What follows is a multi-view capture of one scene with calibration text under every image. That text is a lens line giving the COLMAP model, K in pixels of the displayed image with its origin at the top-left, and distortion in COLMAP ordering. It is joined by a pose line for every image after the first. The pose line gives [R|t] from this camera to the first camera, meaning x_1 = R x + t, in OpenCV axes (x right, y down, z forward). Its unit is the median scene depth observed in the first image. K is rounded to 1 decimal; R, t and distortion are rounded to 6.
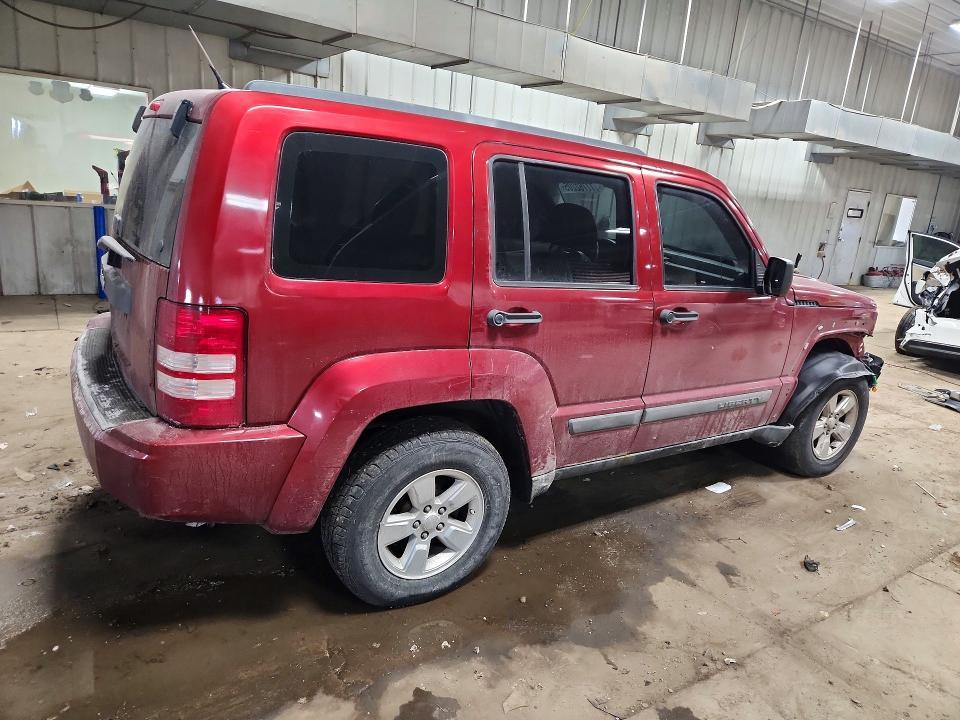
lens RADIAL K [[650.0, 0, 479.7], [0, 650.0, 376.2], [0, 0, 1]] dist [-0.005448, 0.001513]
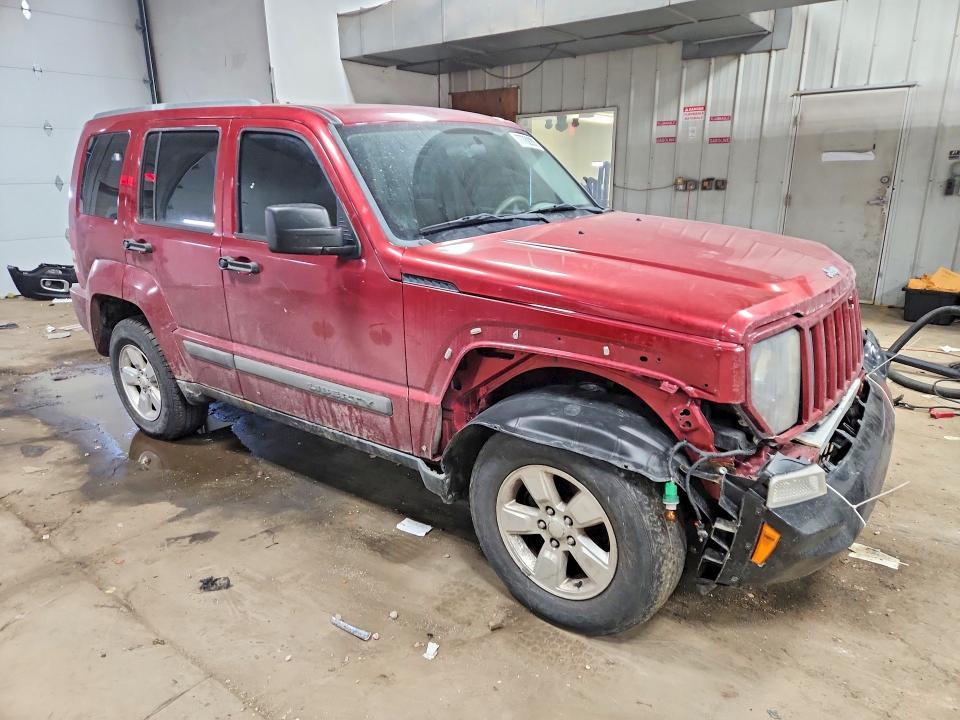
lens RADIAL K [[660.5, 0, 476.9], [0, 660.5, 361.3], [0, 0, 1]] dist [0.114367, -0.094936]
pose [[0.303081, 0.166512, -0.938305, 1.166494], [-0.230161, 0.968258, 0.097484, -0.113770], [0.924753, 0.186416, 0.331785, 0.843191]]
